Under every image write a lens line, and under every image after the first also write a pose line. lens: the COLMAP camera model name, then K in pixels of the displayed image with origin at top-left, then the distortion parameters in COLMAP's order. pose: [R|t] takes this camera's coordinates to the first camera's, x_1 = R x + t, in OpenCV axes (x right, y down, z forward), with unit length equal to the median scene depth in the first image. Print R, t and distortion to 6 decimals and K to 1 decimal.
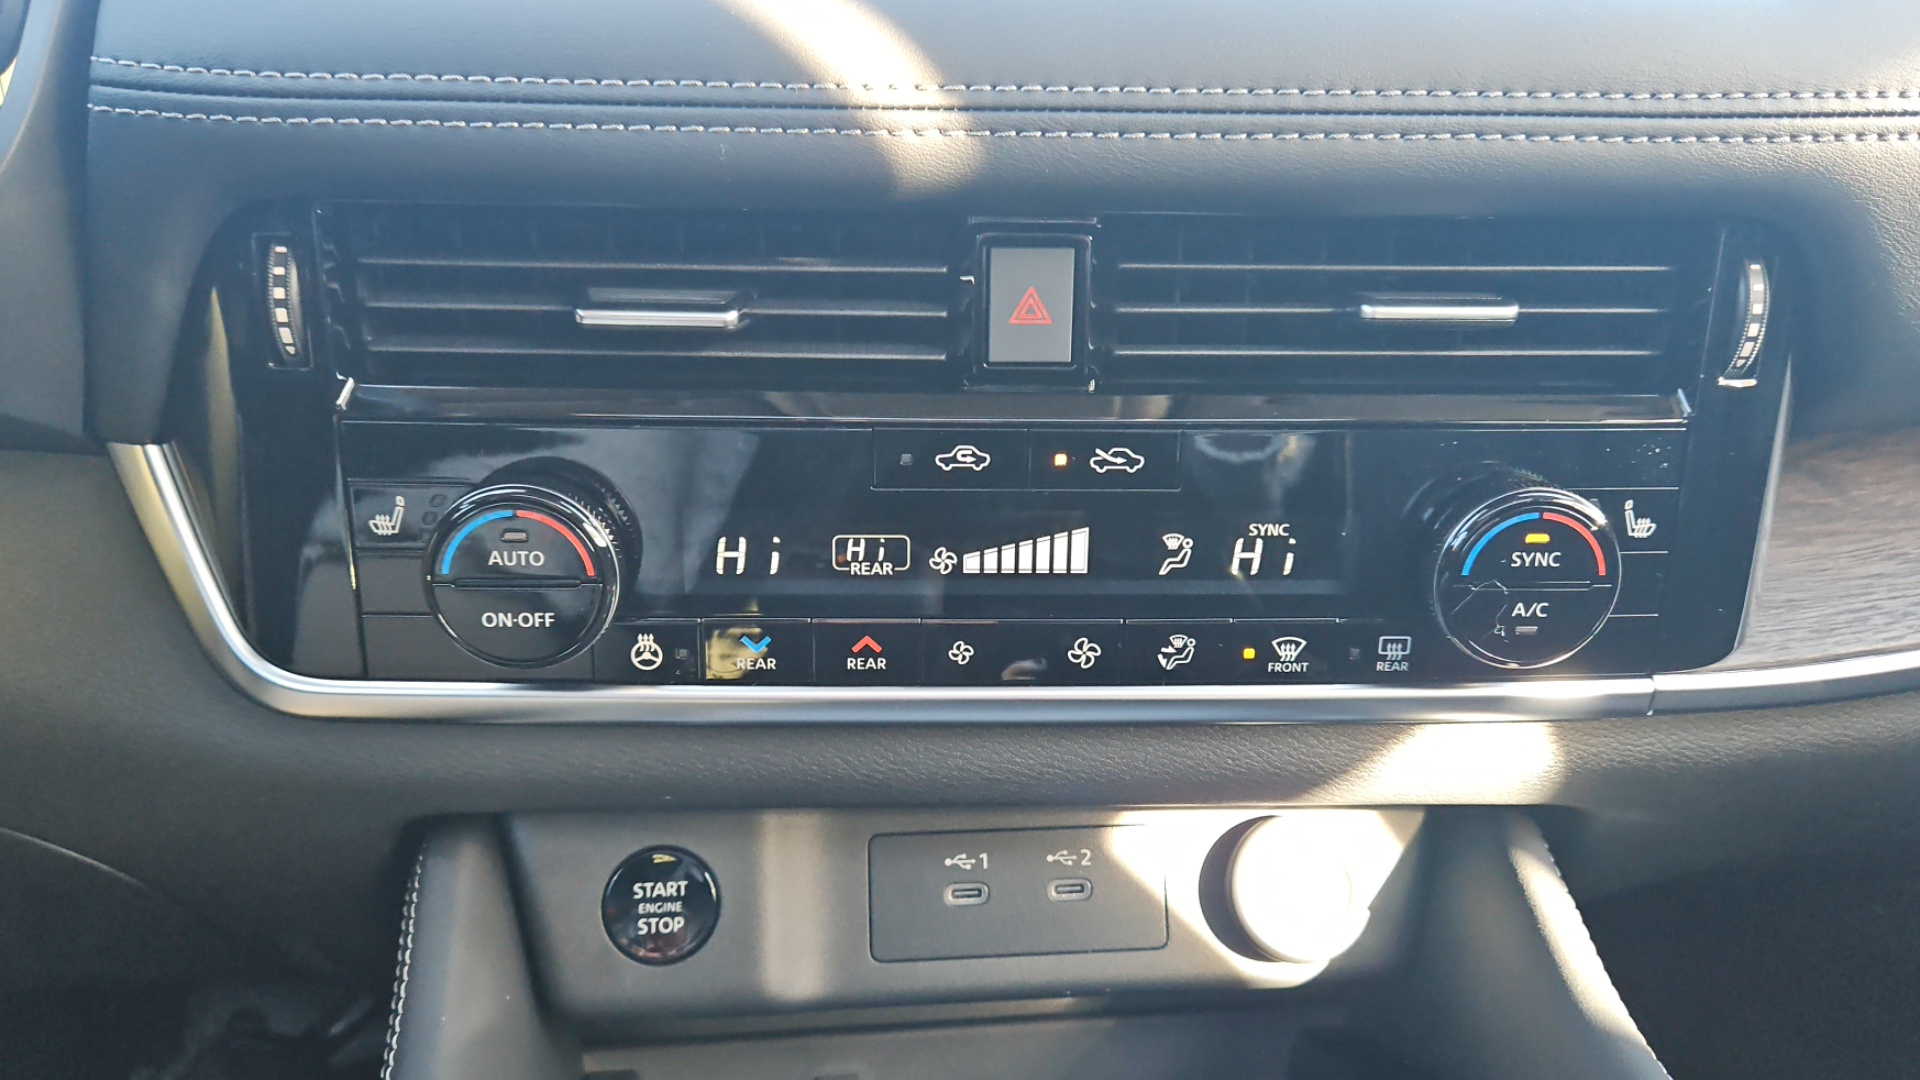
lens RADIAL K [[1441.2, 0, 963.9], [0, 1441.2, 524.5], [0, 0, 1]] dist [0.044327, -0.048636]
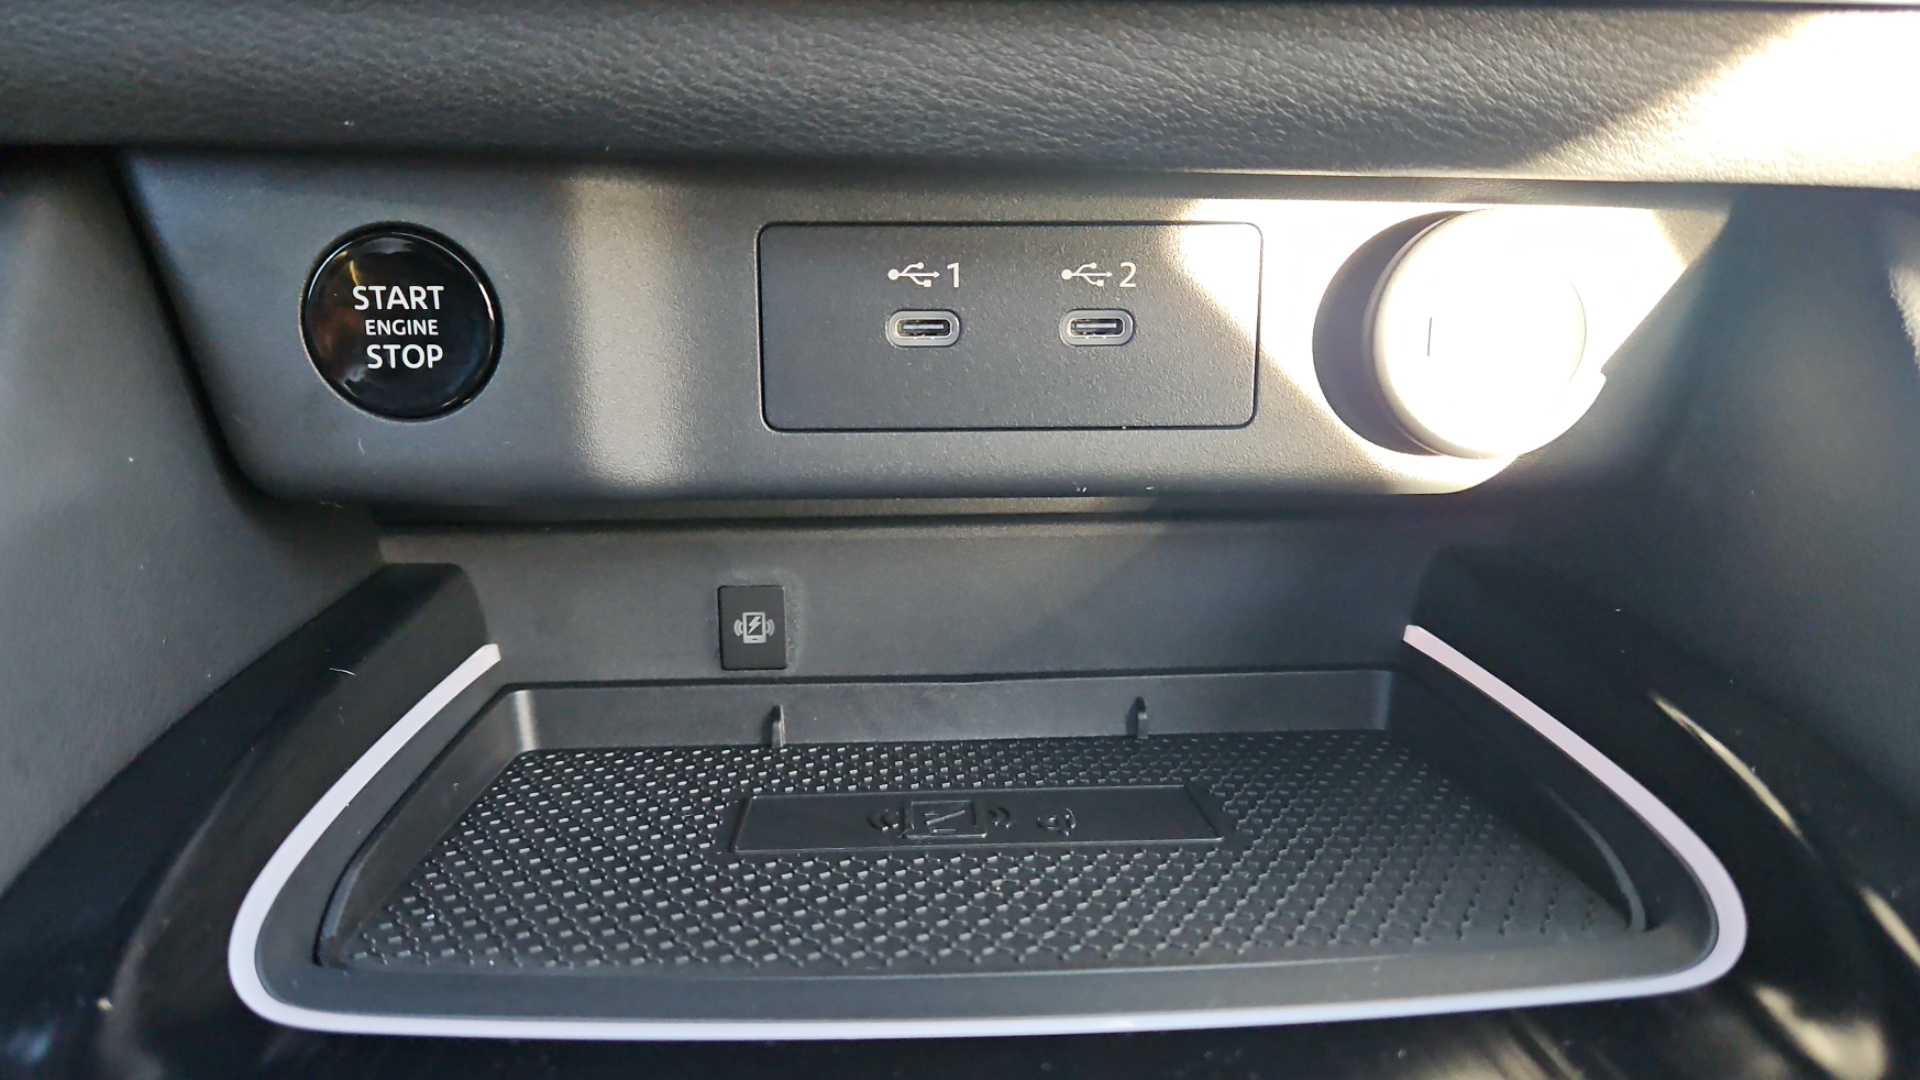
lens RADIAL K [[1441.2, 0, 961.5], [0, 1441.2, 544.3], [0, 0, 1]] dist [0.044327, -0.048636]
pose [[0.997067, 0.044149, -0.062517, 0.061565], [-0.018427, 0.931298, 0.363793, 0.125917], [0.074283, -0.361574, 0.929380, 0.428455]]
